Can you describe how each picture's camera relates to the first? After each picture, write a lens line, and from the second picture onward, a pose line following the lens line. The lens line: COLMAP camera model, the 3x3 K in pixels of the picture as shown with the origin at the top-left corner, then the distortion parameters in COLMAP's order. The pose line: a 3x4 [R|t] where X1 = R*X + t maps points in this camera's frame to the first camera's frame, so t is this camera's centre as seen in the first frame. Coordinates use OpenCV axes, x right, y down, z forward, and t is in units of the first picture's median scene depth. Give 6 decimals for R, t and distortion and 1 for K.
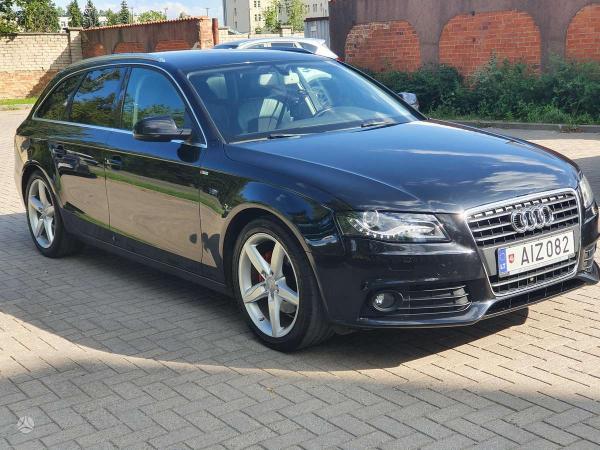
lens RADIAL K [[866.0, 0, 297.7], [0, 866.0, 229.2], [0, 0, 1]] dist [0.093135, 0.000000]
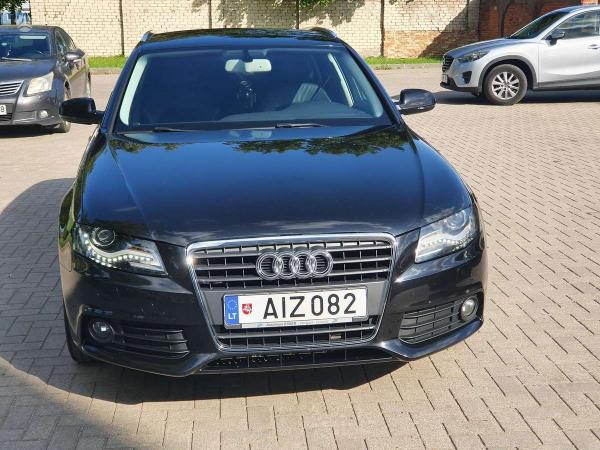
lens RADIAL K [[866.0, 0, 300.3], [0, 866.0, 221.5], [0, 0, 1]] dist [0.093135, 0.000000]
pose [[0.871186, 0.142020, -0.469964, 0.648606], [-0.123985, 0.989862, 0.069295, -0.108888], [0.475040, -0.002100, 0.879962, 0.295782]]
